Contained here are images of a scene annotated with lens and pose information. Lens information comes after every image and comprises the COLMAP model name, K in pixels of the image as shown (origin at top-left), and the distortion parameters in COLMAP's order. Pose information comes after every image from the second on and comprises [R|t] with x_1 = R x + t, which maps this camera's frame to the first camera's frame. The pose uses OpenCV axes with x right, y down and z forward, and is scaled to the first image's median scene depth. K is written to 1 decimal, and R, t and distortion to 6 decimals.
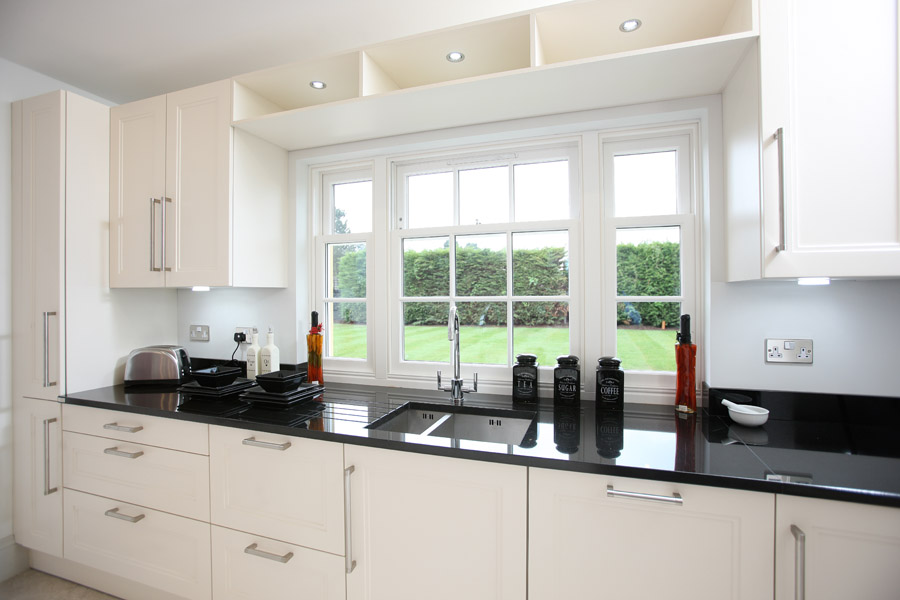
lens RADIAL K [[433.5, 0, 449.9], [0, 433.5, 297.2], [0, 0, 1]] dist [0.000326, 0.000041]
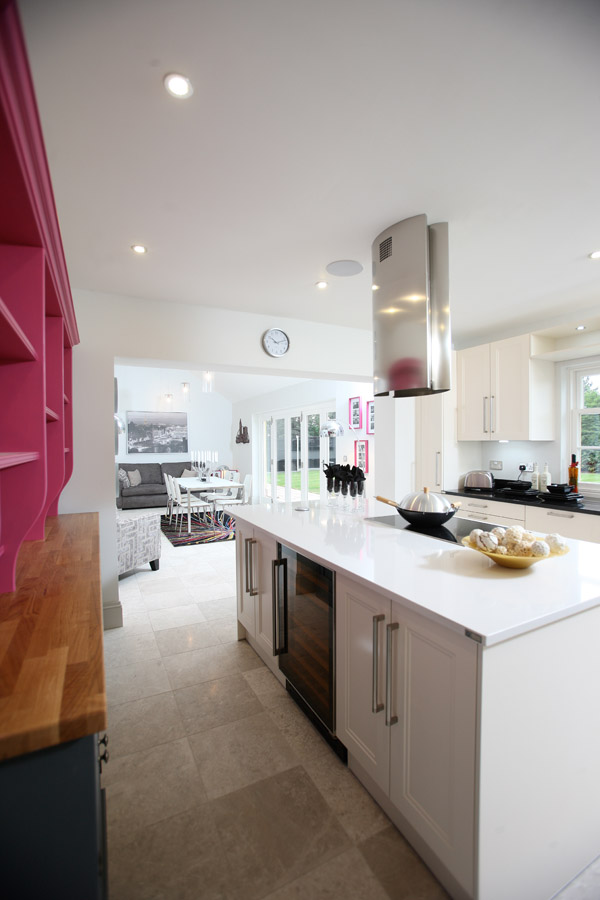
lens RADIAL K [[412.3, 0, 338.3], [0, 412.3, 448.6], [0, 0, 1]] dist [-0.000826, -0.000028]
pose [[0.765167, 0.010886, -0.643740, 0.030529], [-0.001722, 0.999888, 0.014862, -0.012563], [0.643830, -0.010264, 0.765100, -0.864304]]
